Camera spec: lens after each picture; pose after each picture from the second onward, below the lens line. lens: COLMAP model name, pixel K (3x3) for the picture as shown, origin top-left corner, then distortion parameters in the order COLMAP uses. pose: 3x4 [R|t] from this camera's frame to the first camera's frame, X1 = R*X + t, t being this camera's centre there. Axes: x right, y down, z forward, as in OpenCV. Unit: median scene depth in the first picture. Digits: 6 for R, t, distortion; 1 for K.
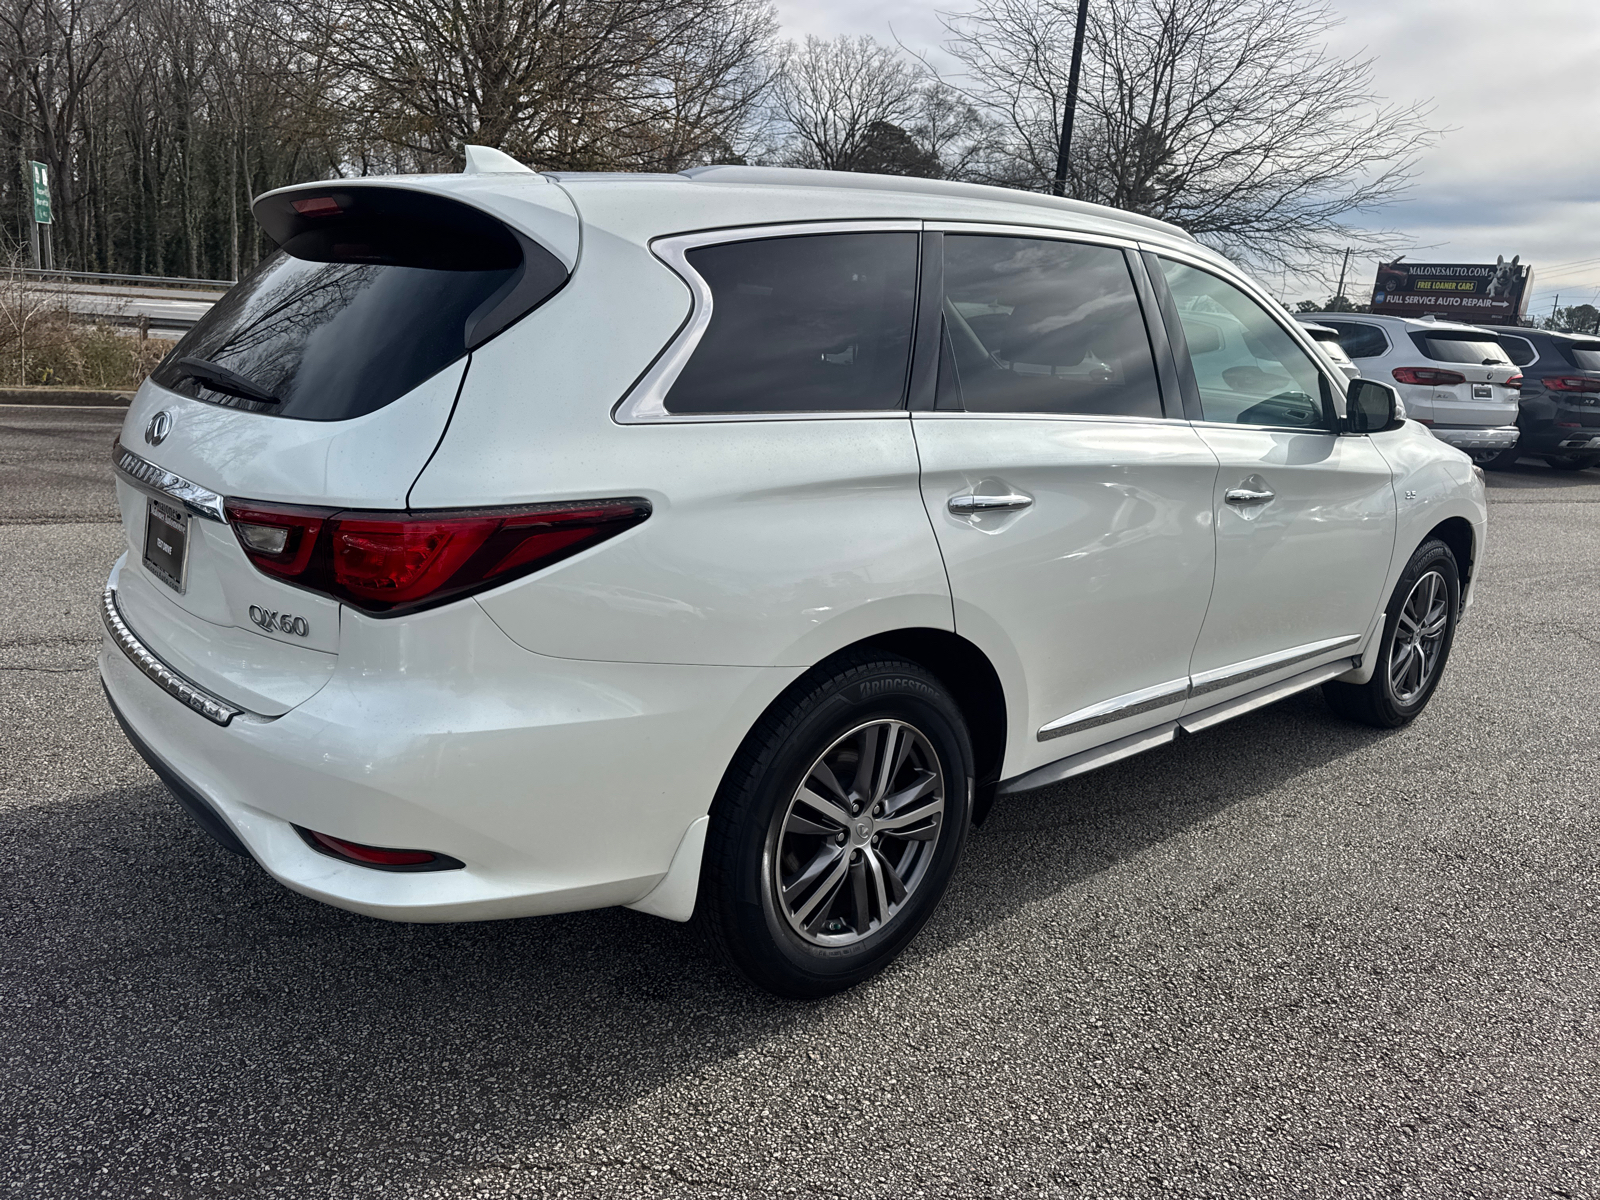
lens RADIAL K [[1147.9, 0, 800.0], [0, 1147.9, 600.0], [0, 0, 1]] dist [-0.051344, -0.001138]
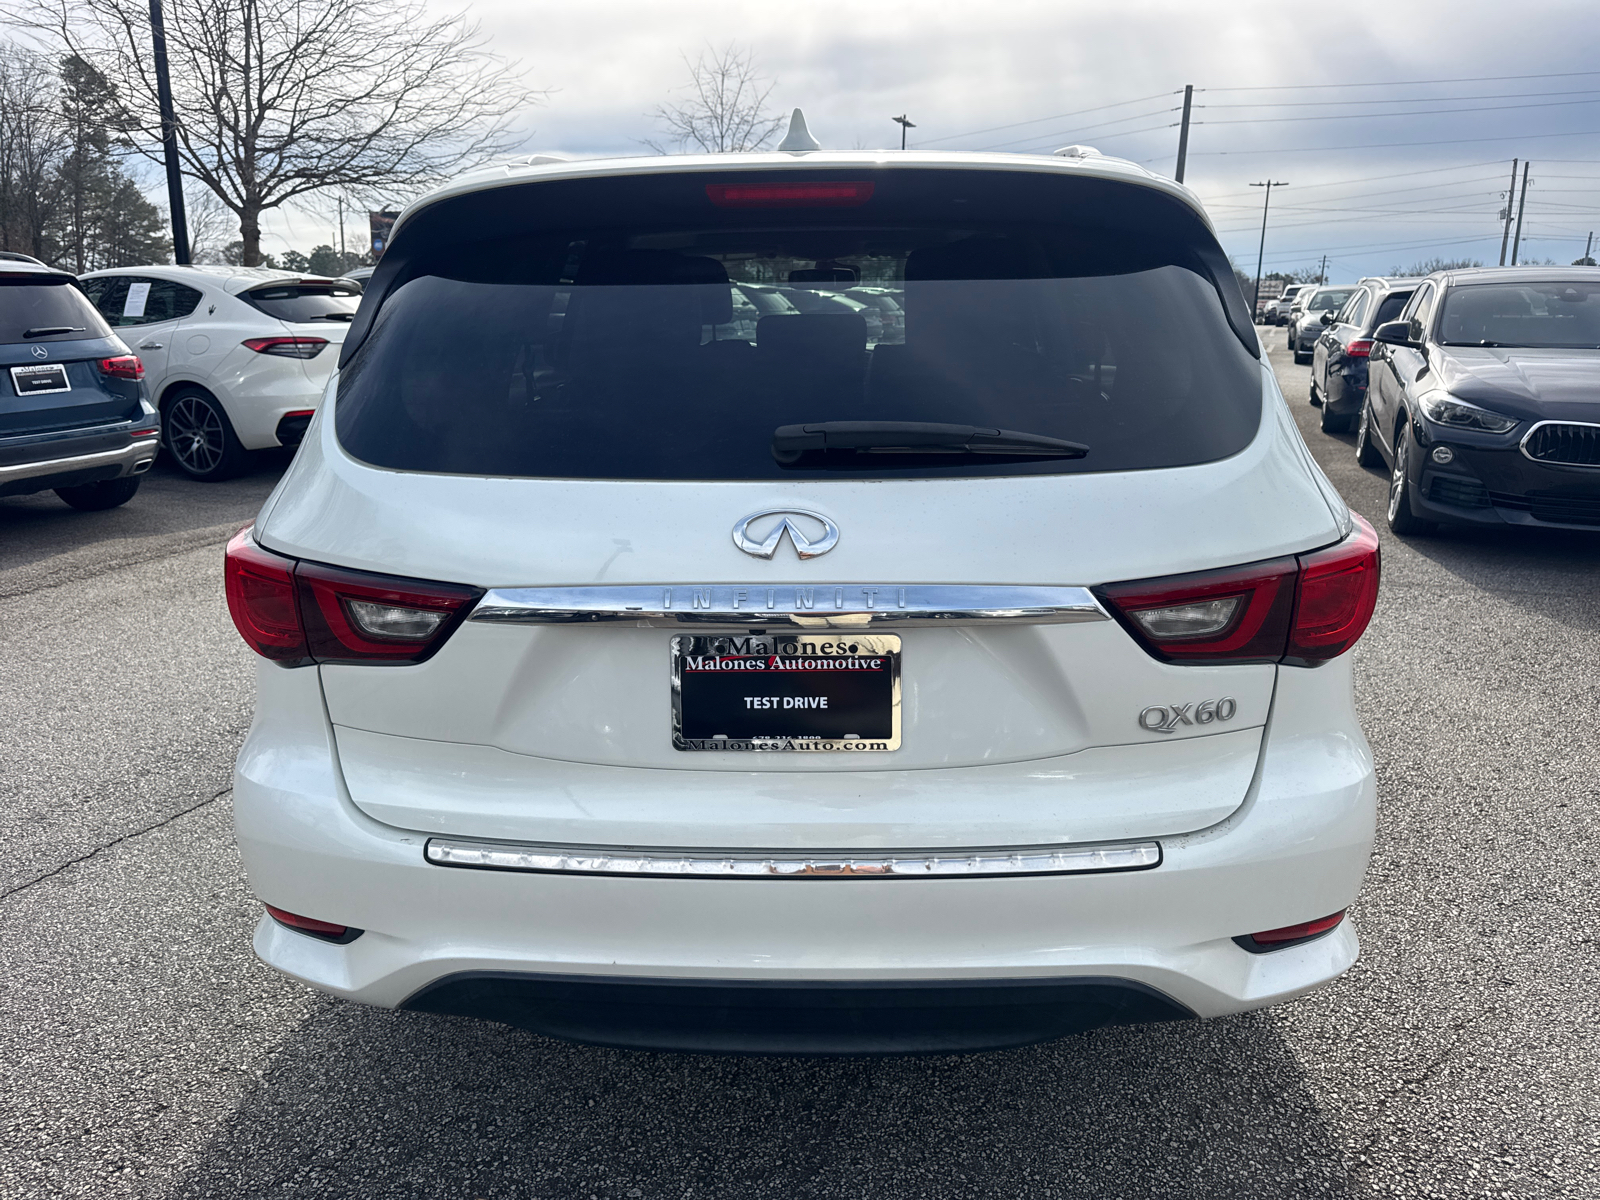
lens RADIAL K [[1145.9, 0, 800.0], [0, 1145.9, 600.0], [0, 0, 1]] dist [-0.000766, -0.005938]
pose [[0.667787, -0.229045, 0.708236, -1.193629], [0.201472, 0.971582, 0.124246, -0.219611], [-0.716568, 0.059720, 0.694956, 0.603806]]
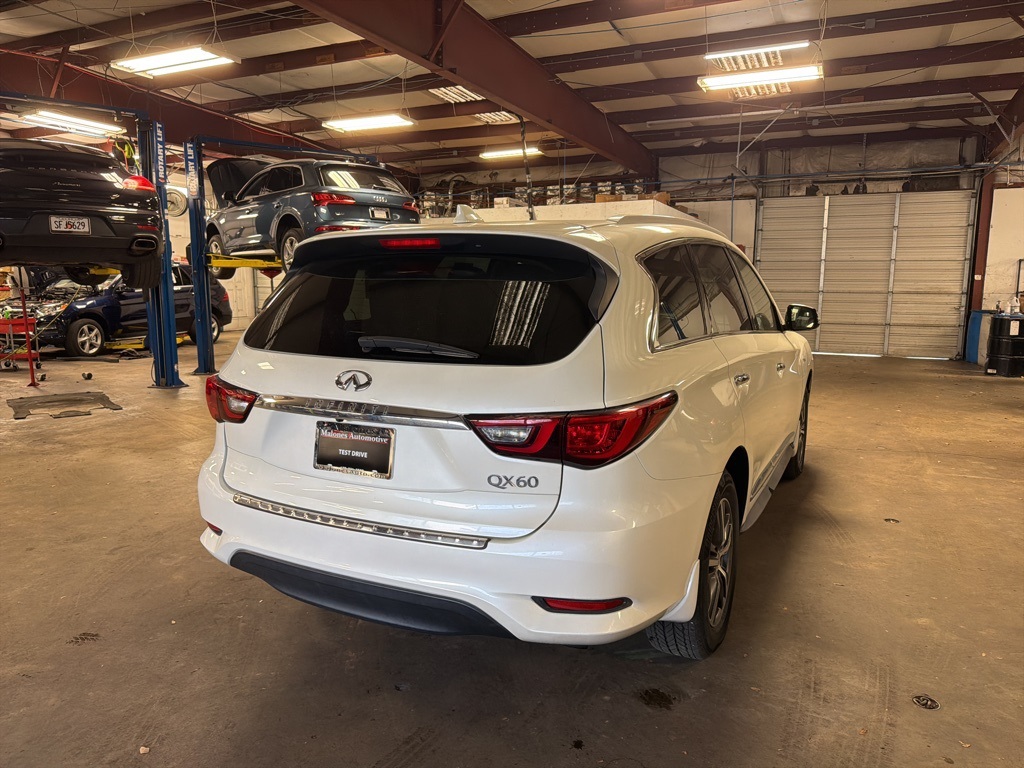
lens RADIAL K [[737.3, 0, 512.0], [0, 737.3, 384.0], [0, 0, 1]] dist [0.008034, -0.009402]
pose [[0.919955, -0.091052, 0.381304, -0.853689], [0.118792, 0.991669, -0.049801, -0.070858], [-0.373593, 0.091111, 0.923107, -0.056036]]
